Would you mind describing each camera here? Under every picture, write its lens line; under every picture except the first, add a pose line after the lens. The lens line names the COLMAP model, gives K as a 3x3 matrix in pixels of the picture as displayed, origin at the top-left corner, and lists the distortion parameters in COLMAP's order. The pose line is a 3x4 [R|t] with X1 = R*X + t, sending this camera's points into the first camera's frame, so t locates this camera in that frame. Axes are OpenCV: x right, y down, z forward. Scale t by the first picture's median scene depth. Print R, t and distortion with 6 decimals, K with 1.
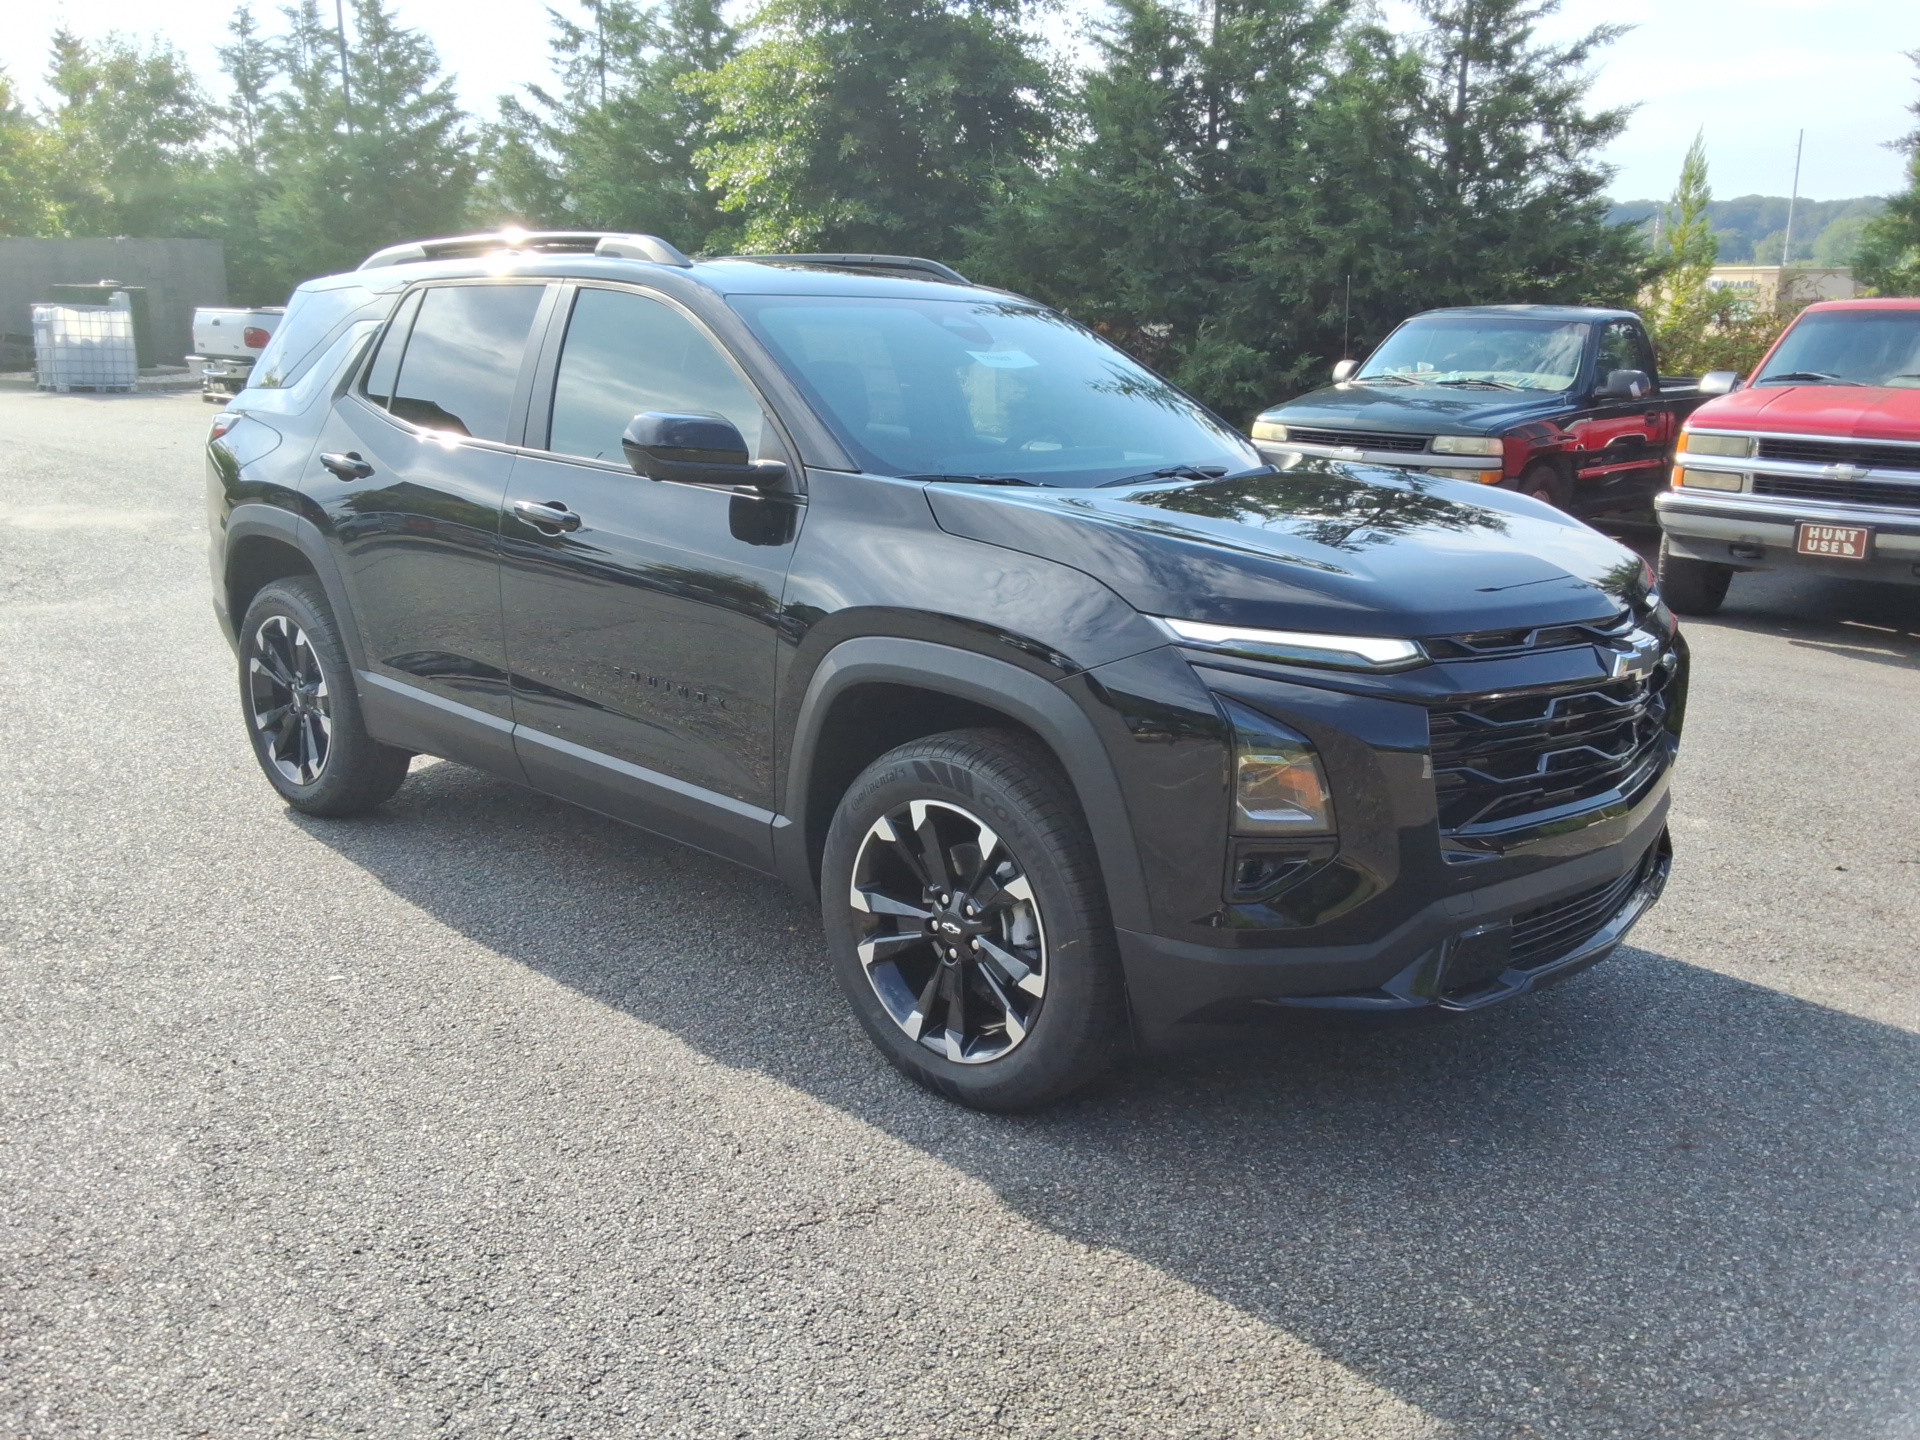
lens RADIAL K [[1528.2, 0, 966.7], [0, 1528.2, 731.0], [0, 0, 1]] dist [0.097173, -0.148623]
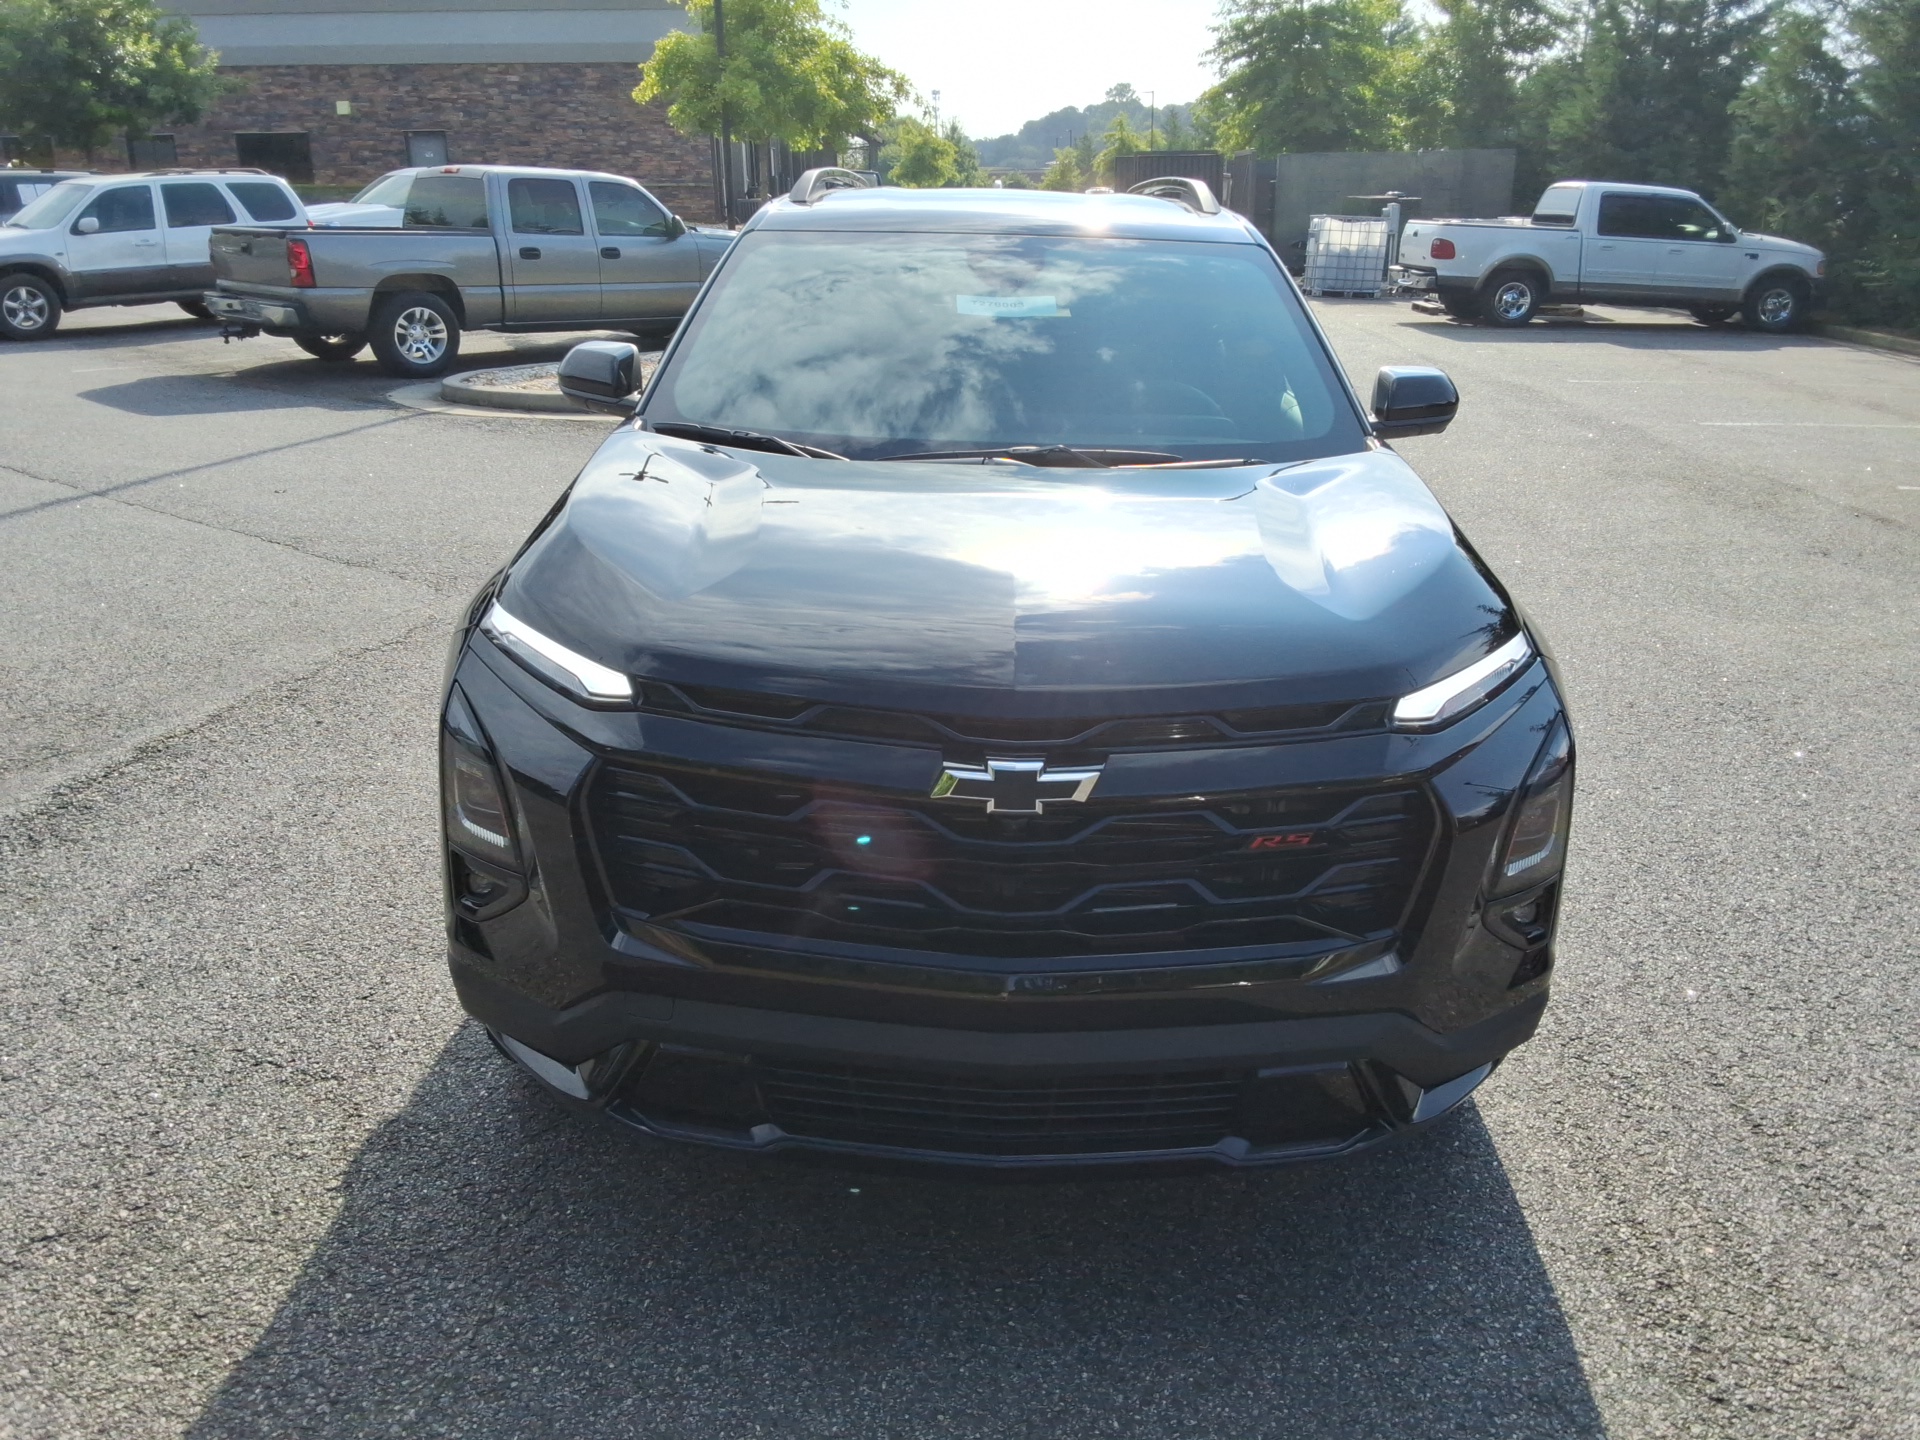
lens RADIAL K [[1528.2, 0, 963.6], [0, 1528.2, 708.0], [0, 0, 1]] dist [0.097173, -0.148623]
pose [[0.669484, 0.223947, -0.708265, 0.102678], [-0.193075, 0.973163, 0.125202, -0.018627], [0.717296, 0.052927, 0.694756, 0.056933]]
